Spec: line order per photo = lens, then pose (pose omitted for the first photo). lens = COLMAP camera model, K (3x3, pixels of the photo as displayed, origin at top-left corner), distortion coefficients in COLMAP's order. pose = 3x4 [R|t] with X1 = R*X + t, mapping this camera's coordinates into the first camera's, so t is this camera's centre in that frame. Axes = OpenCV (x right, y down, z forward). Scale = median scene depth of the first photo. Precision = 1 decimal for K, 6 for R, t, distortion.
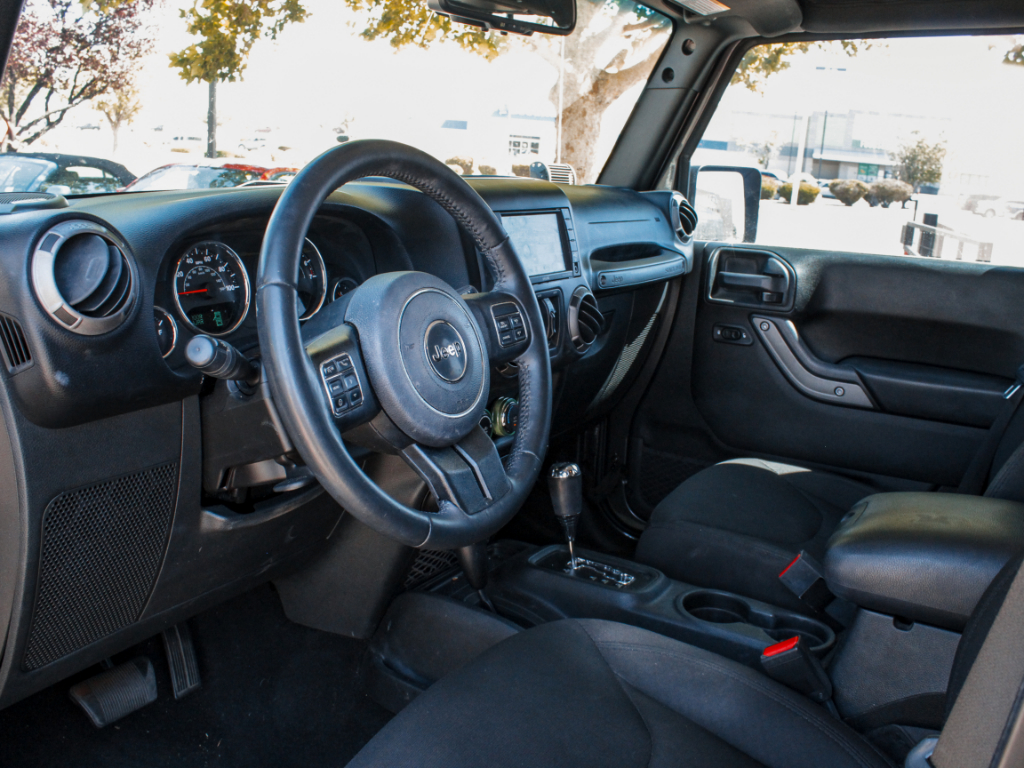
lens RADIAL K [[939.3, 0, 507.0], [0, 939.3, 383.9], [0, 0, 1]] dist [-0.094787, 0.000000]
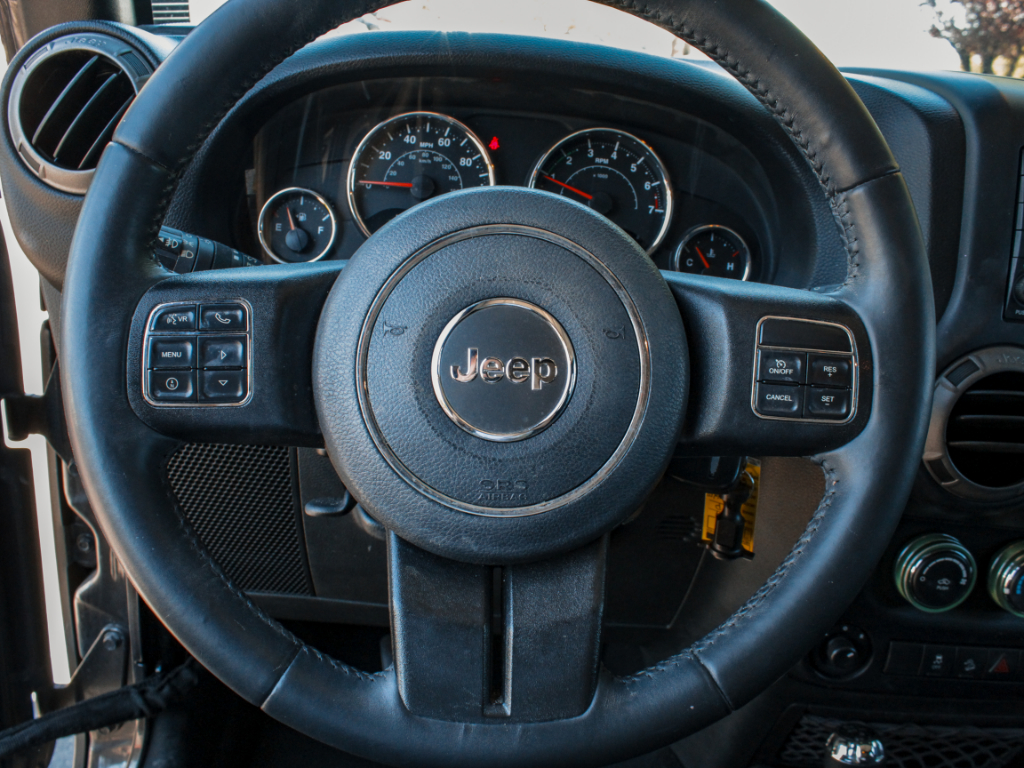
lens RADIAL K [[939.3, 0, 515.9], [0, 939.3, 385.9], [0, 0, 1]] dist [-0.094787, 0.000000]
pose [[0.547004, 0.297016, -0.782667, 0.150040], [-0.273133, 0.947100, 0.168525, -0.053079], [0.791318, 0.121588, 0.599193, 0.366692]]
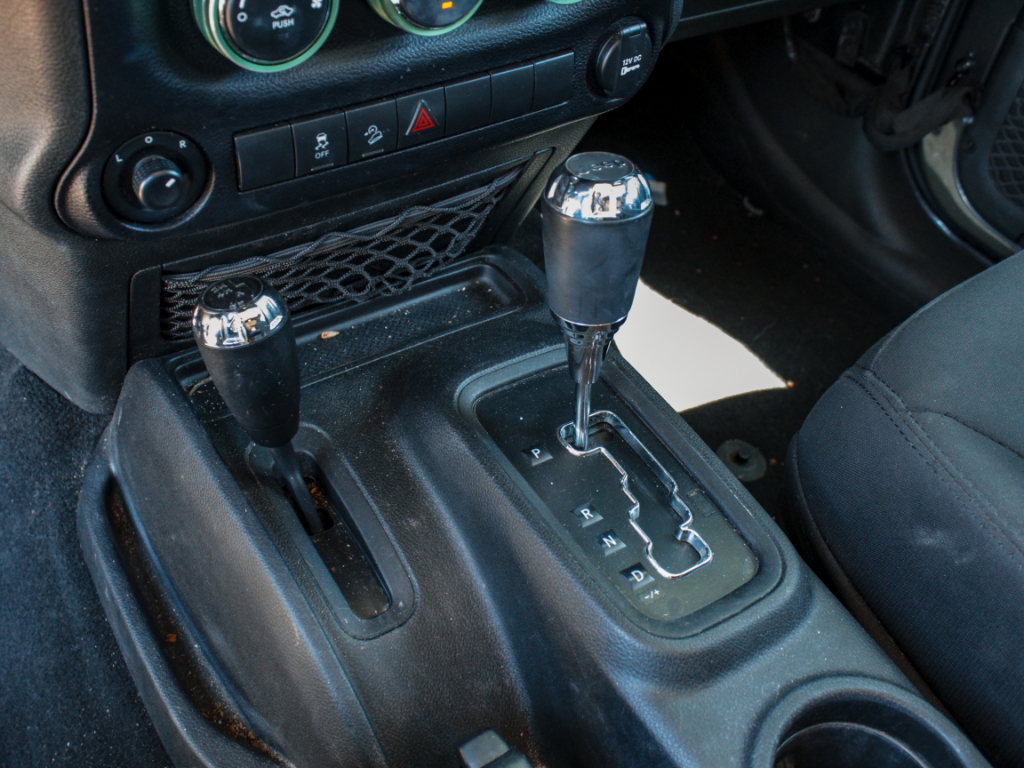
lens RADIAL K [[1094.6, 0, 506.2], [0, 1094.6, 367.4], [0, 0, 1]] dist [-0.109544, 0.000000]
pose [[0.905822, 0.338415, -0.254878, 0.111666], [-0.165348, 0.836294, 0.522755, -0.030469], [0.390061, -0.431379, 0.813489, 0.522835]]
